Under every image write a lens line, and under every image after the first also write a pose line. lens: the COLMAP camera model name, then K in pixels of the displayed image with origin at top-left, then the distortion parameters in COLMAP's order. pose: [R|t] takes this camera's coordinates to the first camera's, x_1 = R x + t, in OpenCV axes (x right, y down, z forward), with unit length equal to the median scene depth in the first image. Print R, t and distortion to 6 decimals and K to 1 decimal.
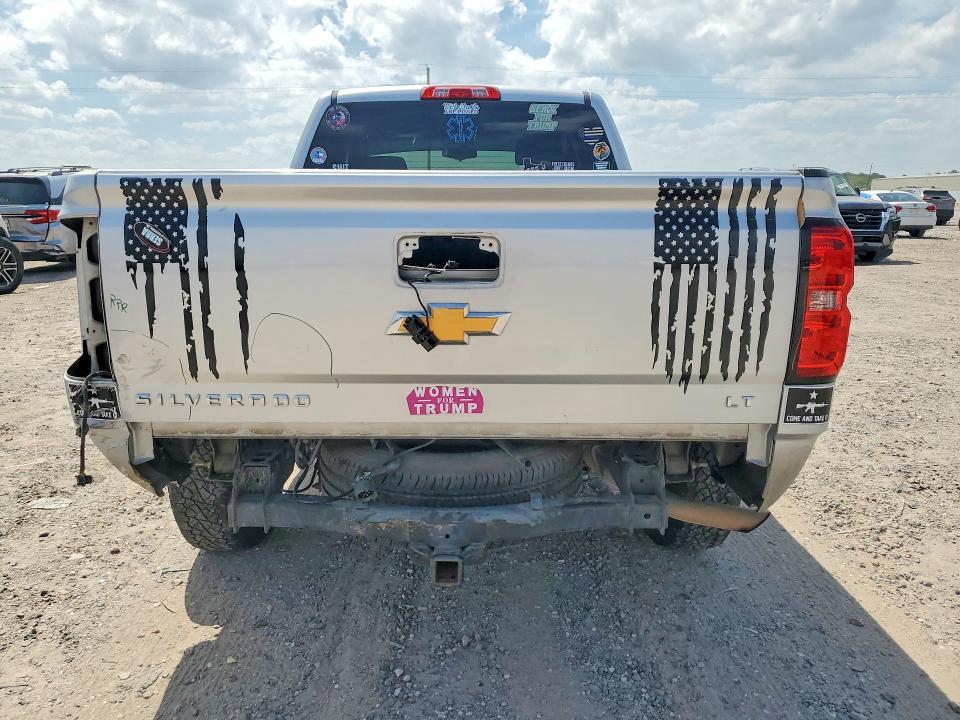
lens RADIAL K [[749.8, 0, 472.1], [0, 749.8, 361.7], [0, 0, 1]] dist [0.011299, 0.010163]
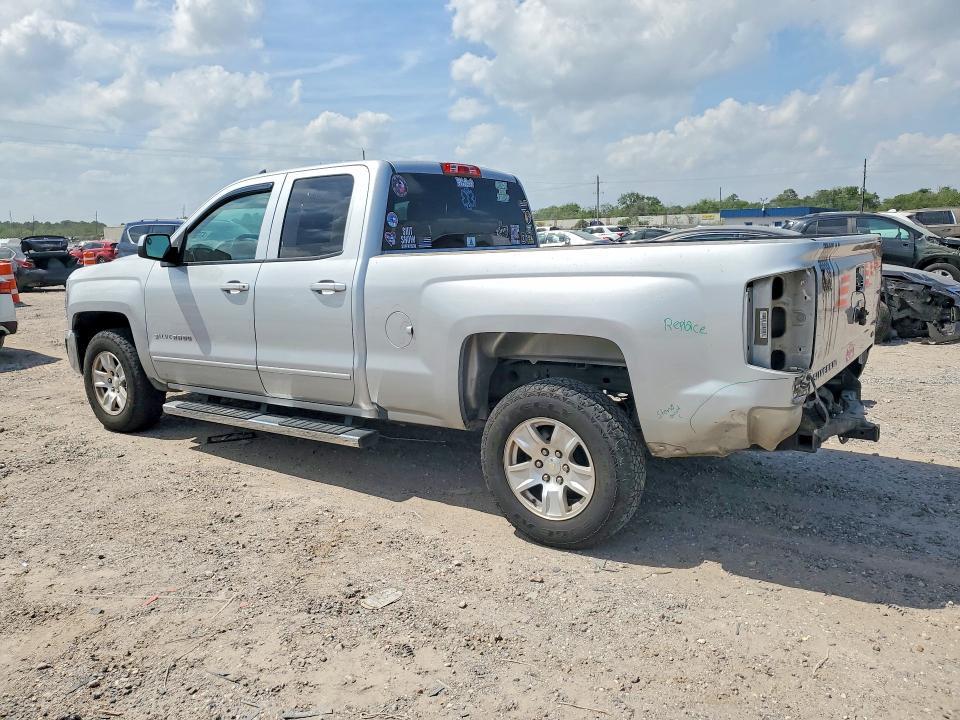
lens RADIAL K [[749.8, 0, 476.9], [0, 749.8, 357.6], [0, 0, 1]] dist [0.011299, 0.010163]
pose [[0.570291, -0.142325, 0.809019, -1.080368], [0.195158, 0.980152, 0.034861, -0.096390], [-0.797923, 0.138006, 0.586748, 0.308718]]
